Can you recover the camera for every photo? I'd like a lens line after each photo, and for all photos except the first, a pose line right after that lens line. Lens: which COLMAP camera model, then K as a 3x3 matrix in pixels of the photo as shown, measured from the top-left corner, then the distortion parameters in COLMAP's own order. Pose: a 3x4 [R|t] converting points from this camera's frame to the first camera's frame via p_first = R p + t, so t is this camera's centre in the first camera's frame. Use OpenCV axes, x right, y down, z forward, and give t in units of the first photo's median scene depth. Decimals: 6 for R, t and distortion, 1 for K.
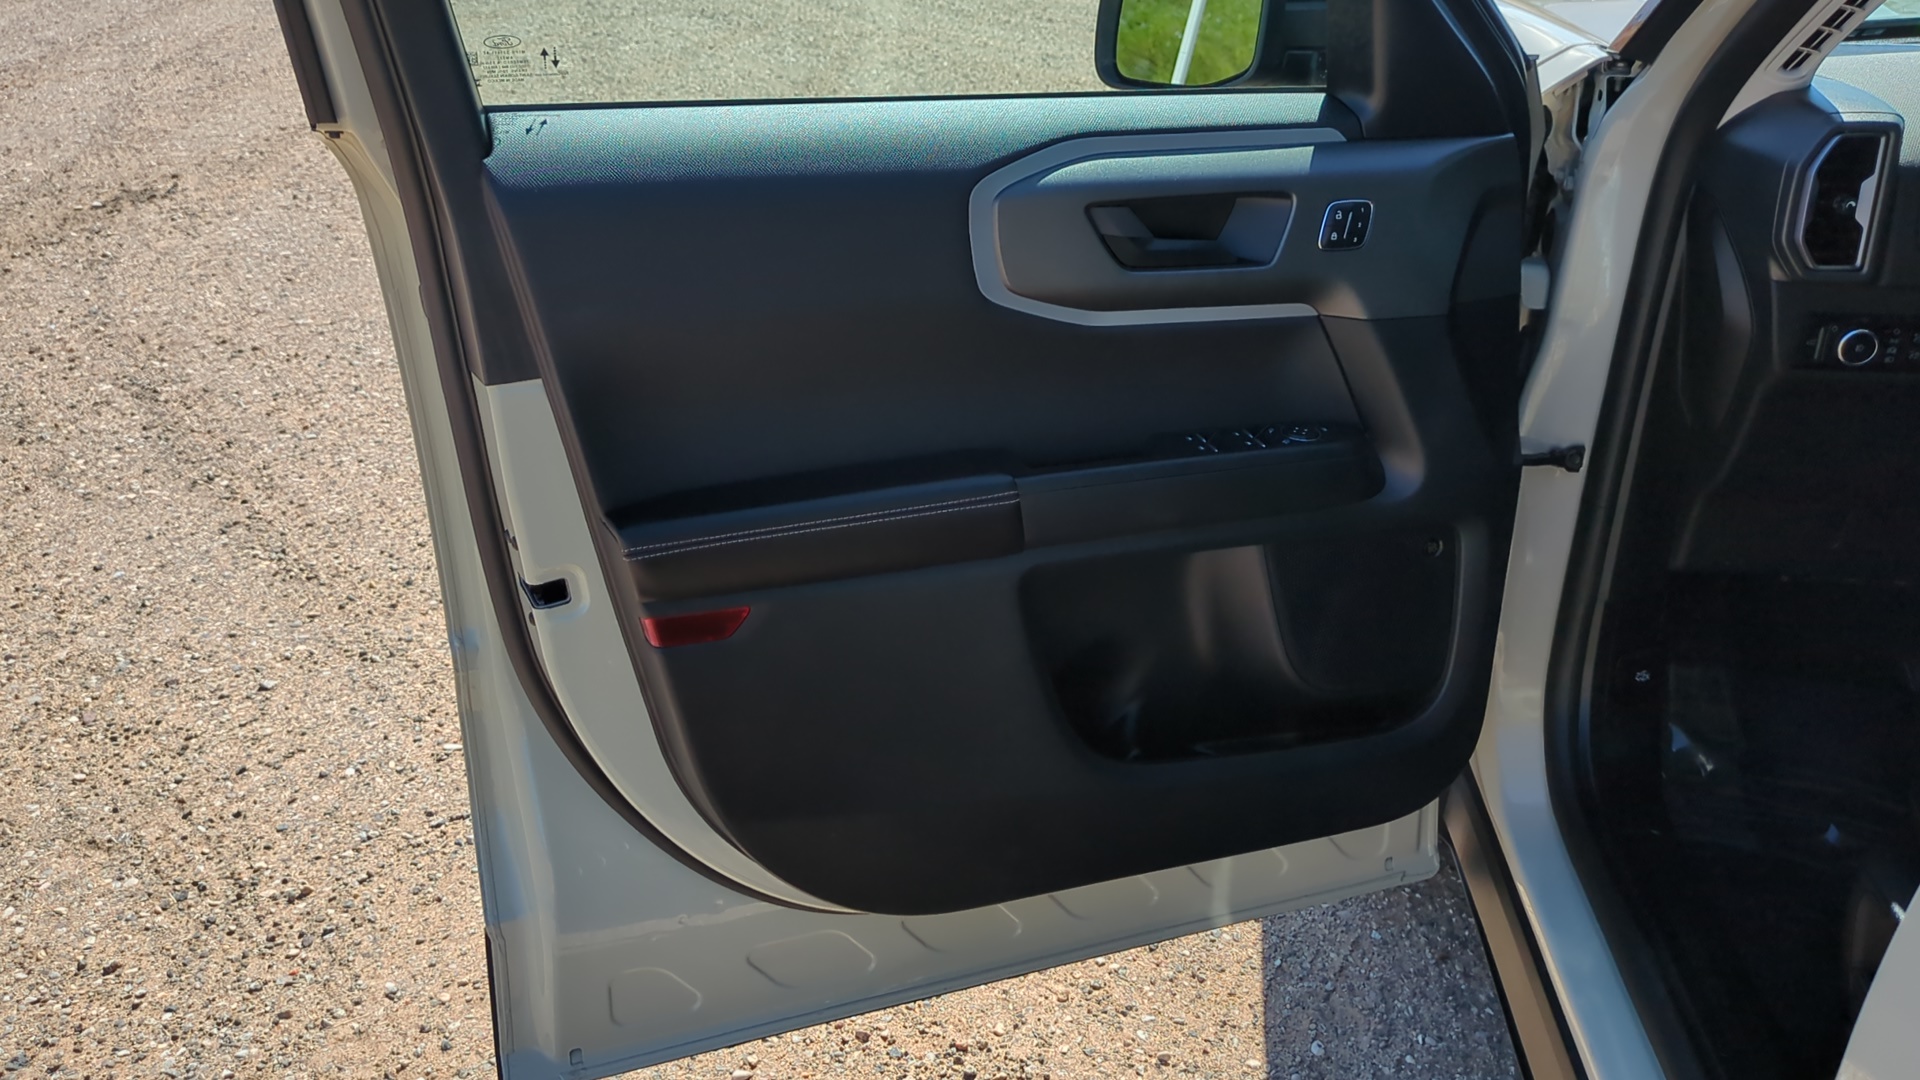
lens RADIAL K [[1639.9, 0, 976.0], [0, 1639.9, 540.1], [0, 0, 1]] dist [0.086210, -0.125935]
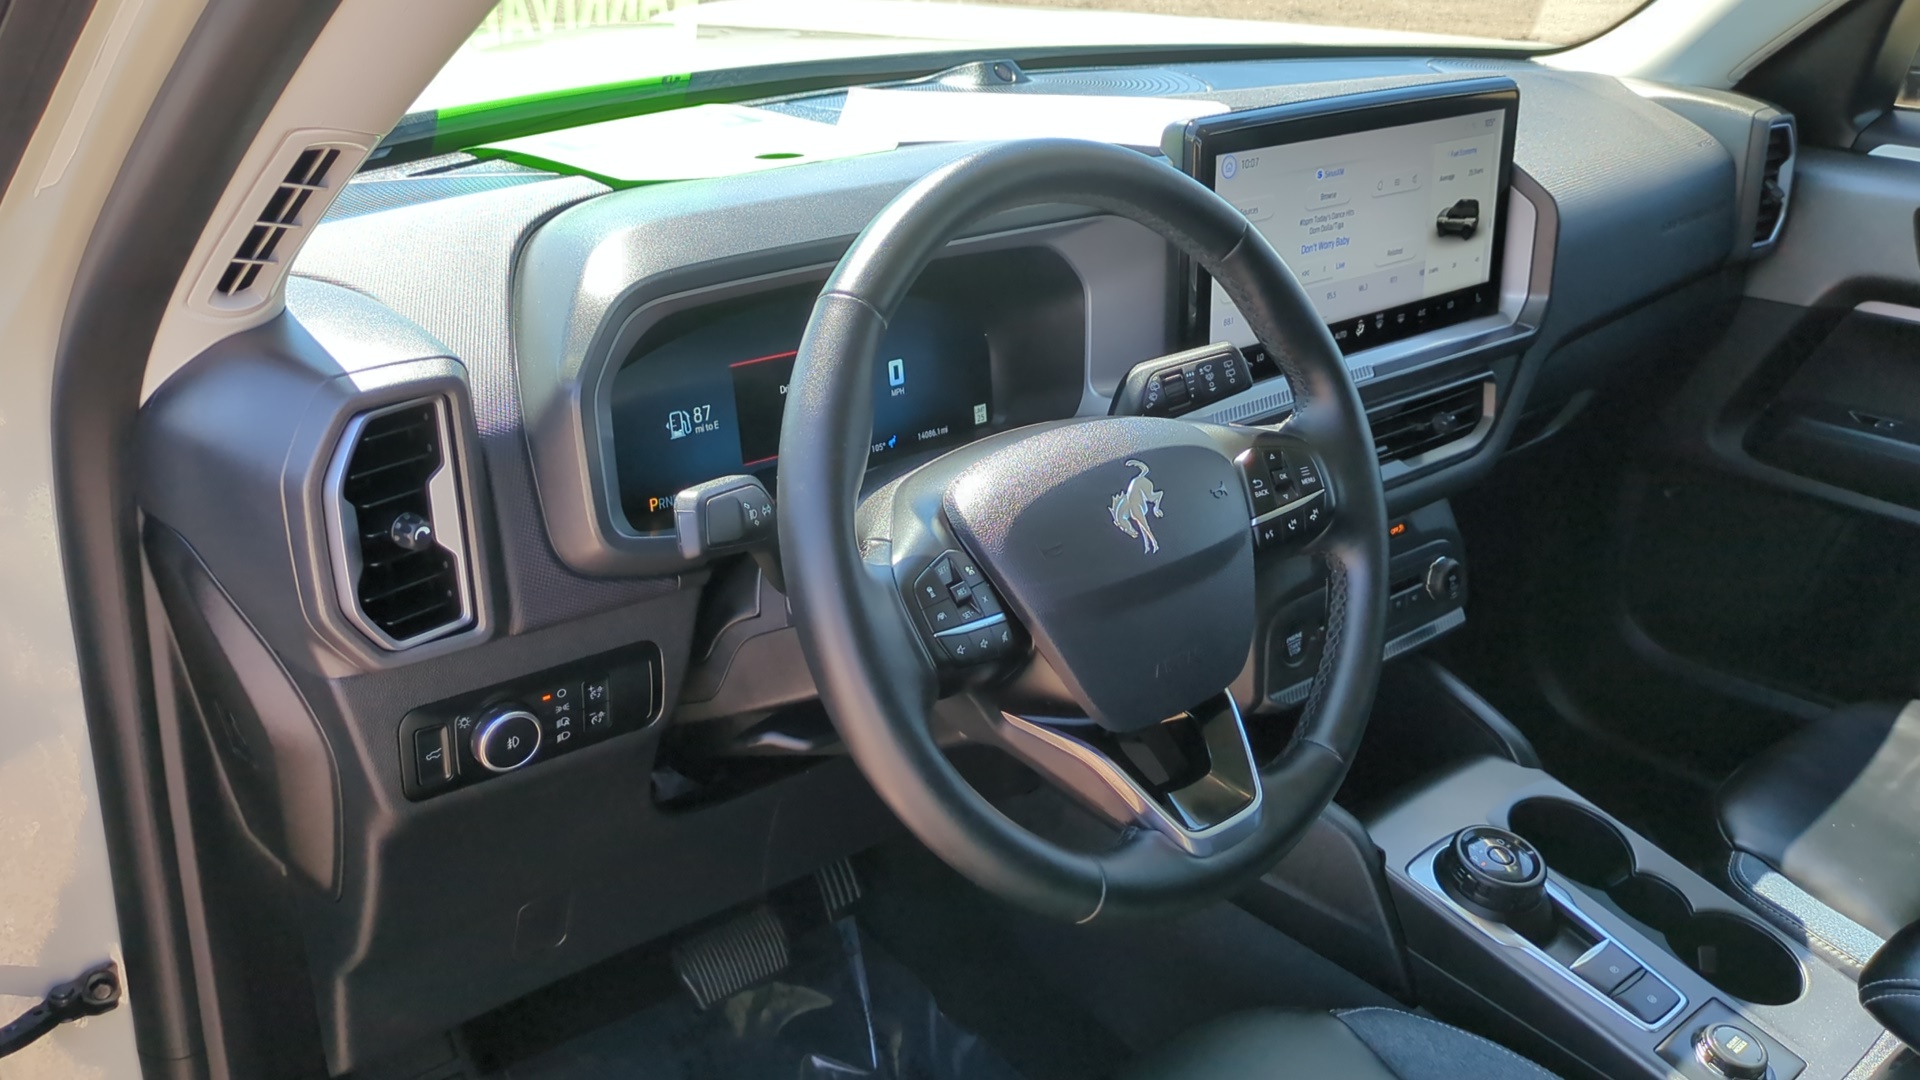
lens RADIAL K [[1639.9, 0, 976.0], [0, 1639.9, 540.1], [0, 0, 1]] dist [0.086210, -0.125935]
pose [[0.695130, -0.250000, 0.674014, 0.271589], [0.275307, 0.958682, 0.071656, -0.176002], [-0.664079, 0.135751, 0.735235, 0.459298]]
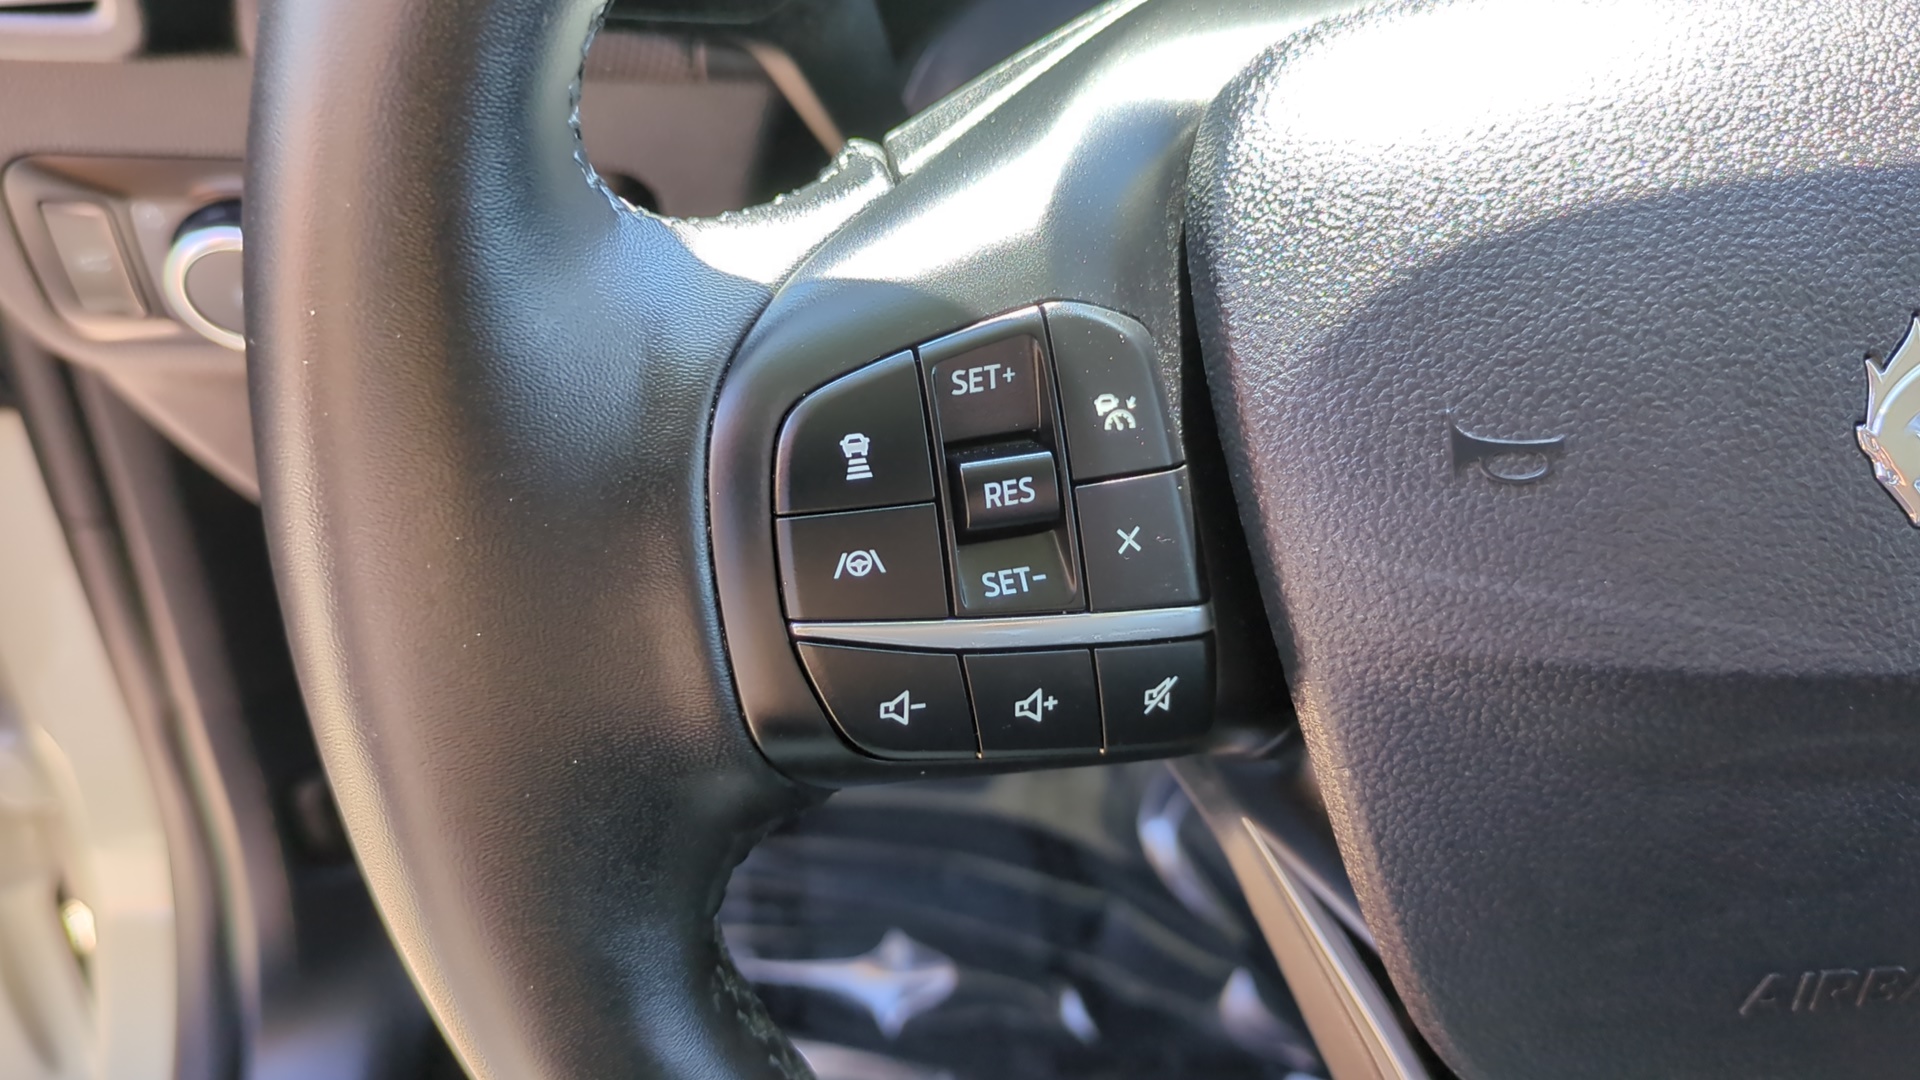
lens RADIAL K [[1639.9, 0, 976.0], [0, 1639.9, 540.1], [0, 0, 1]] dist [0.086210, -0.125935]
pose [[0.979439, -0.059580, 0.192741, 0.578632], [-0.009827, 0.940170, 0.340564, -0.164337], [-0.201500, -0.335456, 0.920254, 0.721672]]
